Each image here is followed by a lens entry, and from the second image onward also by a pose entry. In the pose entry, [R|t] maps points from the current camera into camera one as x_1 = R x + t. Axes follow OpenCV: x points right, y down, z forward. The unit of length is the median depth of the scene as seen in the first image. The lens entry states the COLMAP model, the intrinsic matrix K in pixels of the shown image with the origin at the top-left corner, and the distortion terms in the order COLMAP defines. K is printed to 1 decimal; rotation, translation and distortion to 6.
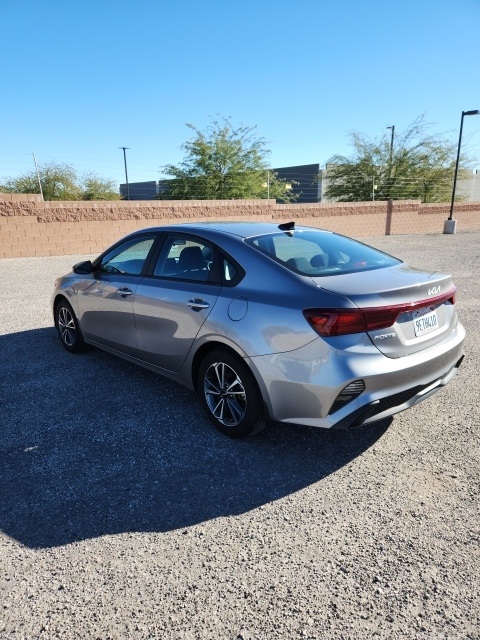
lens RADIAL K [[433.1, 0, 240.0], [0, 433.1, 320.0], [0, 0, 1]] dist [0.011557, 0.001918]
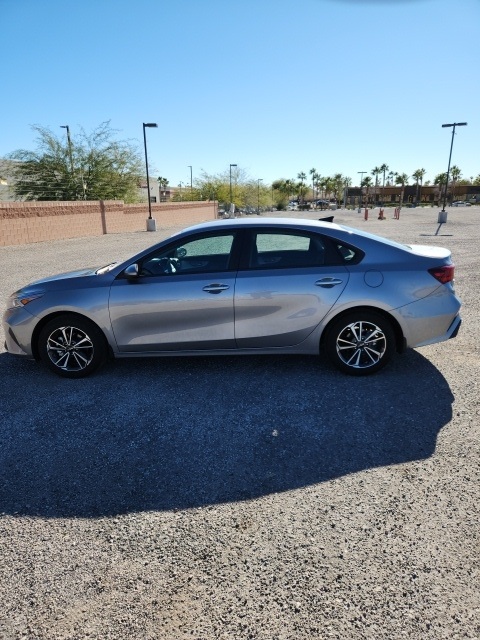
lens RADIAL K [[446.2, 0, 240.0], [0, 446.2, 320.0], [0, 0, 1]] dist [-0.006410, 0.000225]
pose [[0.692129, -0.168975, 0.701716, -0.212179], [0.173726, 0.982629, 0.065266, -0.010003], [-0.700555, 0.076734, 0.709461, 0.047876]]
